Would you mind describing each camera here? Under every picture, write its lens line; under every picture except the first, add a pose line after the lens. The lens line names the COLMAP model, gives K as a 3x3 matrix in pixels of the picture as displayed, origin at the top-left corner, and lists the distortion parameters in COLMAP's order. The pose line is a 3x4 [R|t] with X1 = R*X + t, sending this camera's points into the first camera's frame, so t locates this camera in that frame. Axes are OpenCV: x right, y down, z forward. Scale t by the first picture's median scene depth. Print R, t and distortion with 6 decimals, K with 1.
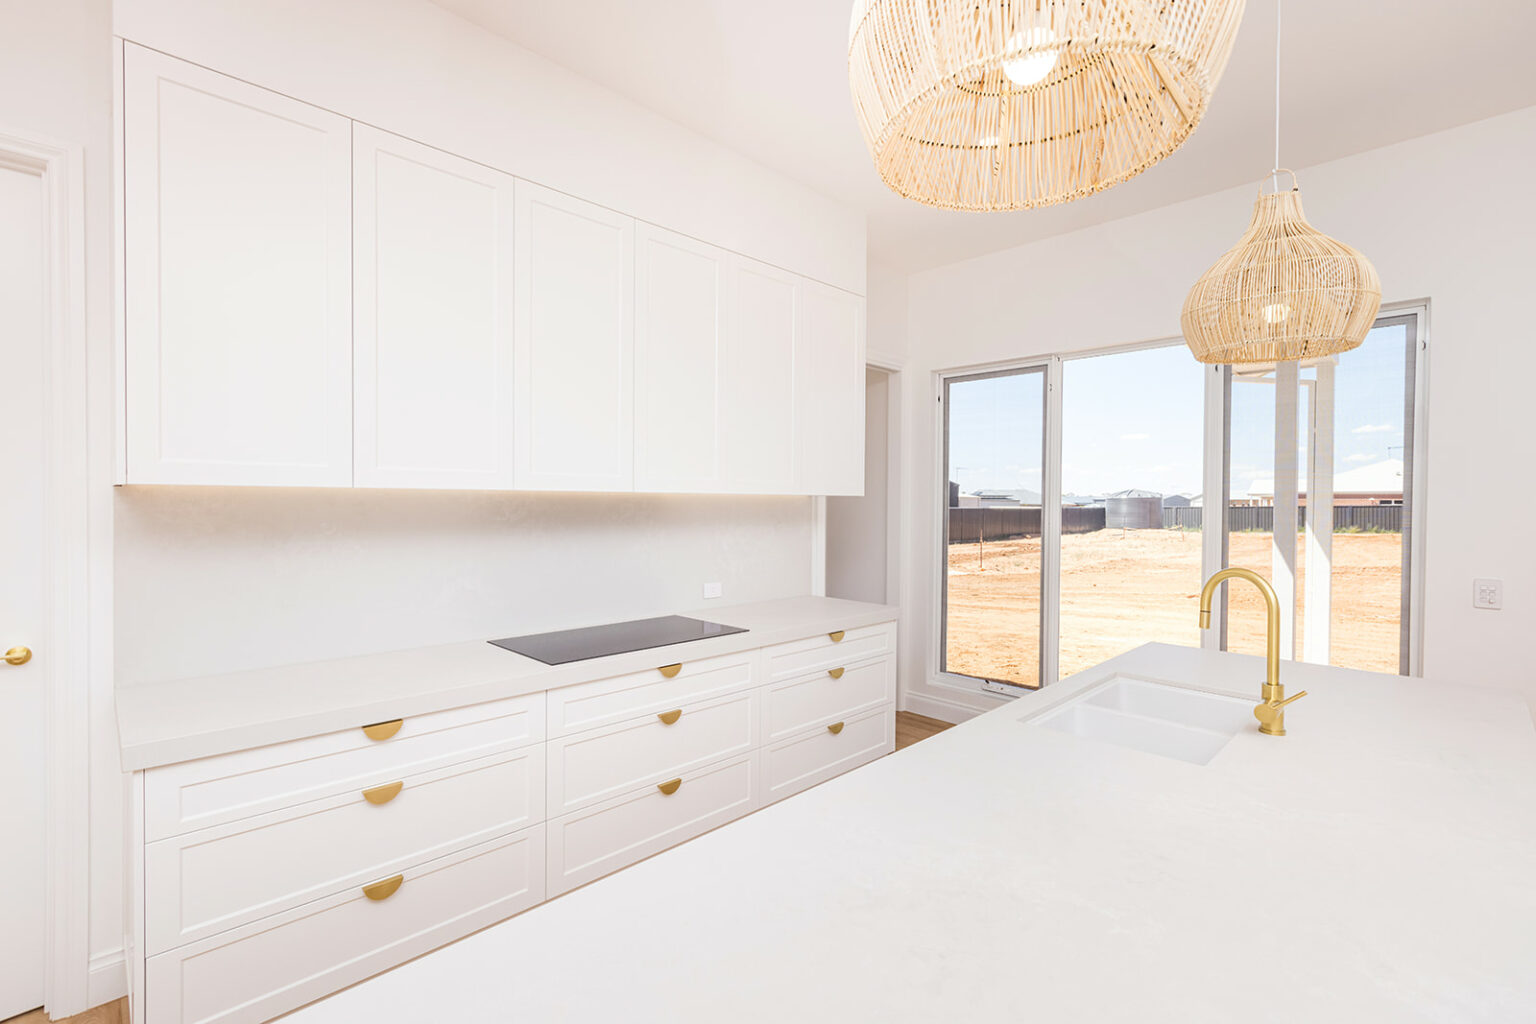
lens RADIAL K [[687.1, 0, 768.0], [0, 687.1, 512.0], [0, 0, 1]] dist [0.000643, 0.000060]
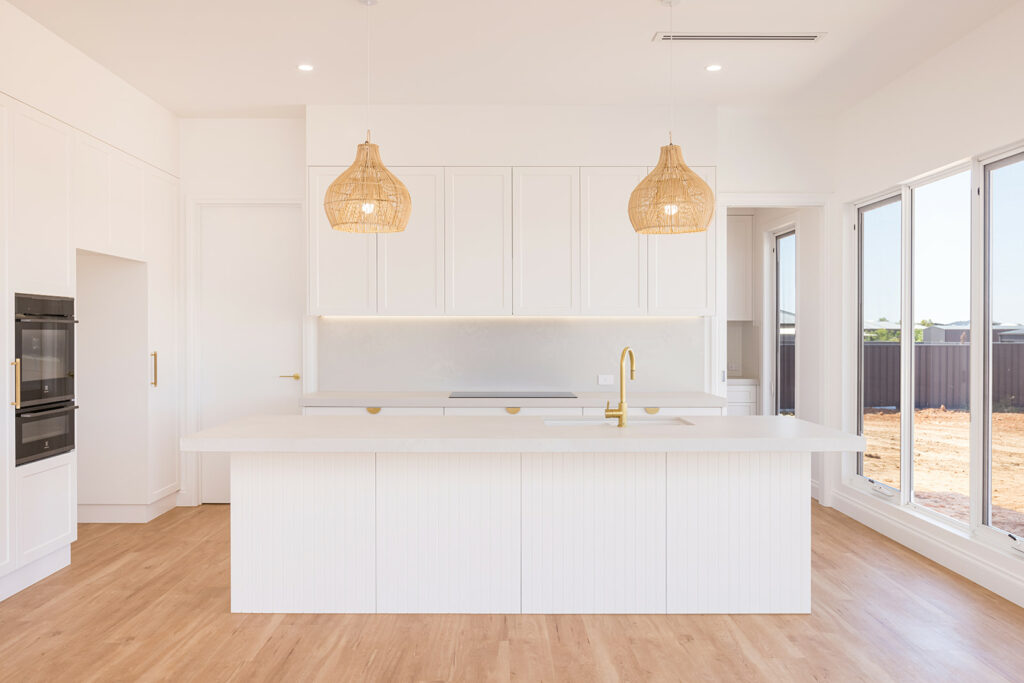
lens RADIAL K [[836.3, 0, 512.0], [0, 836.3, 341.5], [0, 0, 1]] dist [-0.005357, -0.003169]
pose [[0.715707, 0.002902, -0.698394, 1.155390], [-0.007022, 0.999971, -0.003040, 0.040629], [0.698365, 0.007080, 0.715707, -0.505658]]
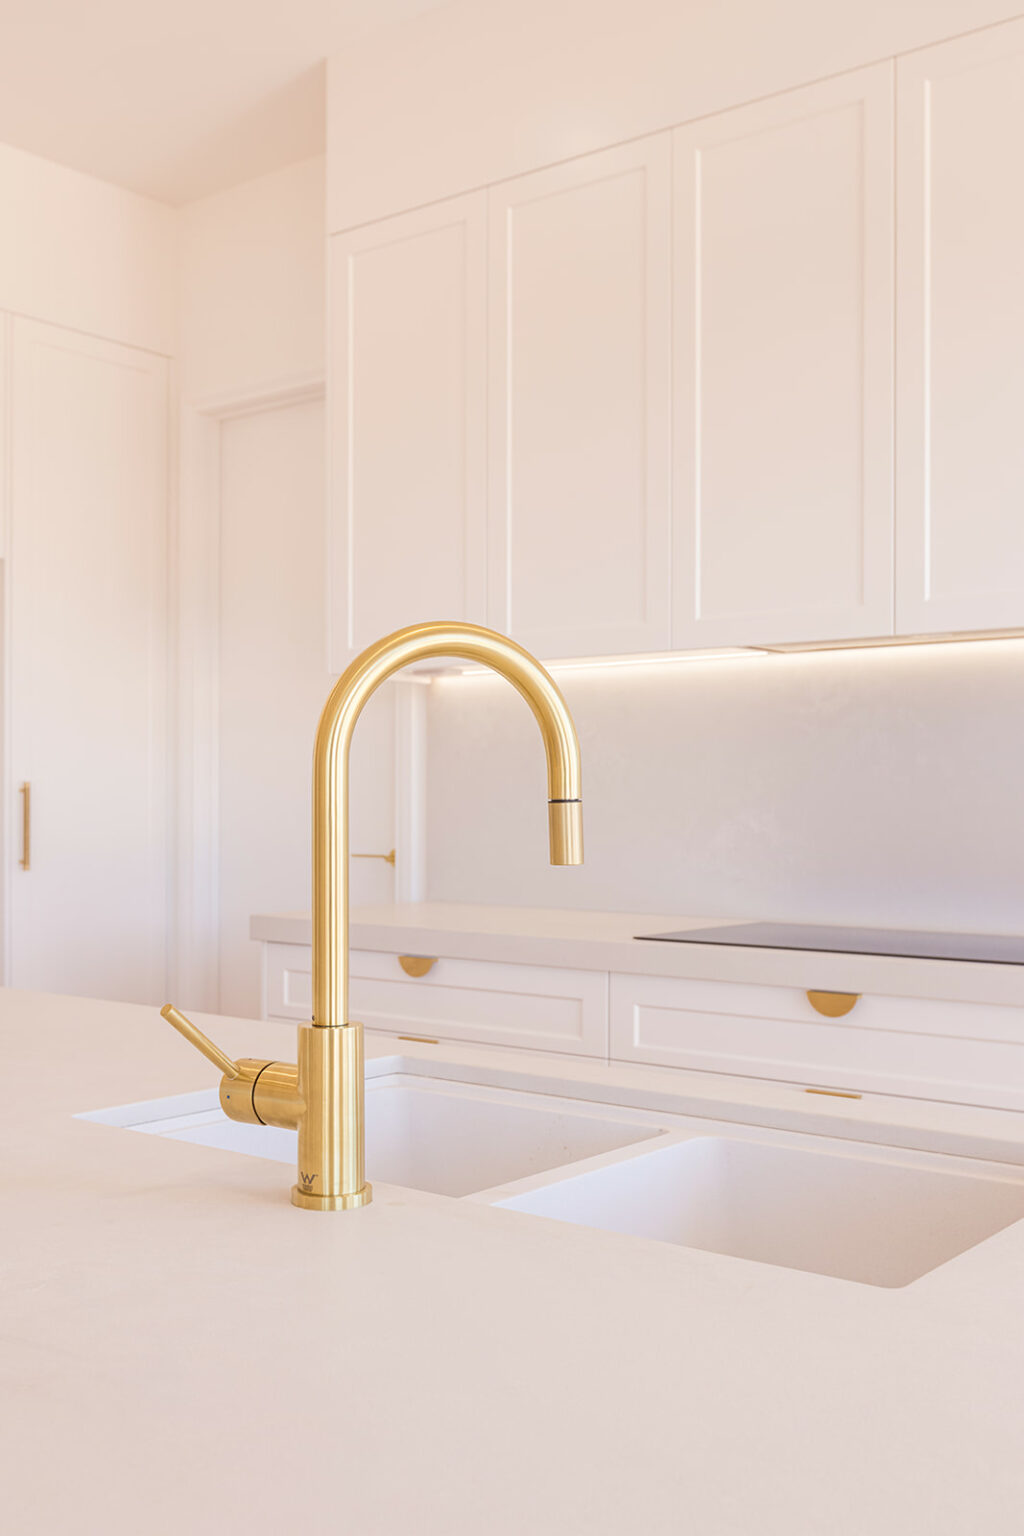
lens RADIAL K [[1550.5, 0, 514.9], [0, 1550.5, 808.0], [0, 0, 1]] dist [-0.001874, 0.011477]
pose [[0.113051, -0.002748, -0.993585, 0.707640], [-0.014937, 0.999878, -0.004465, 0.084848], [0.993477, 0.015346, 0.112996, 0.531371]]
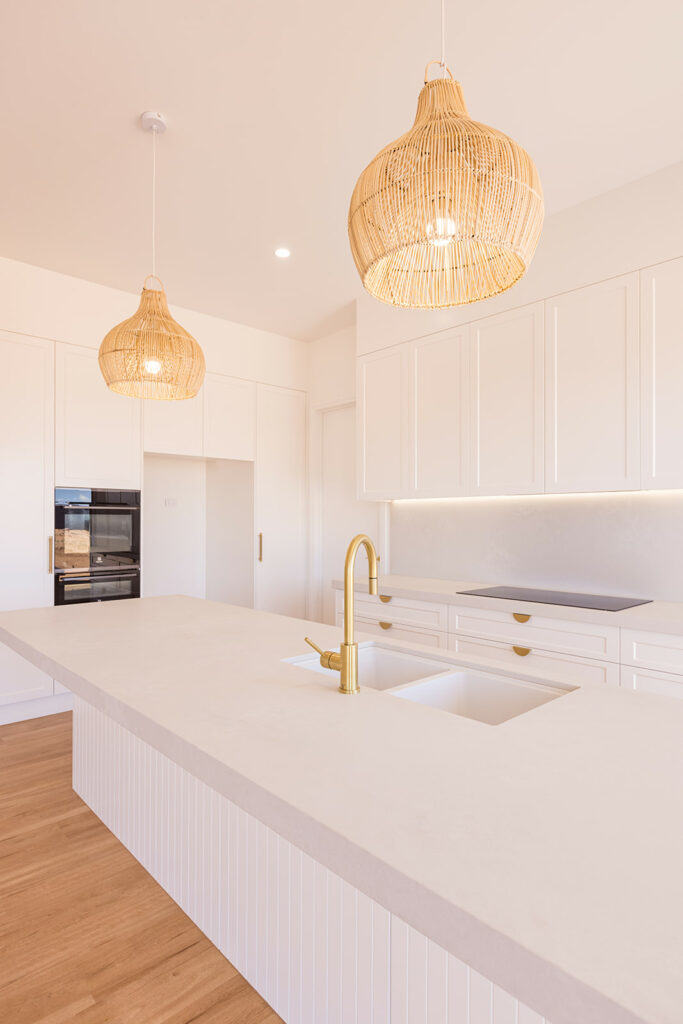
lens RADIAL K [[560.1, 0, 339.4], [0, 560.1, 522.0], [0, 0, 1]] dist [-0.002274, -0.001231]
pose [[-0.045694, -0.004932, -0.998943, 0.819817], [-0.016048, 0.999862, -0.004202, 0.035702], [0.998827, 0.015839, -0.045766, 0.541428]]
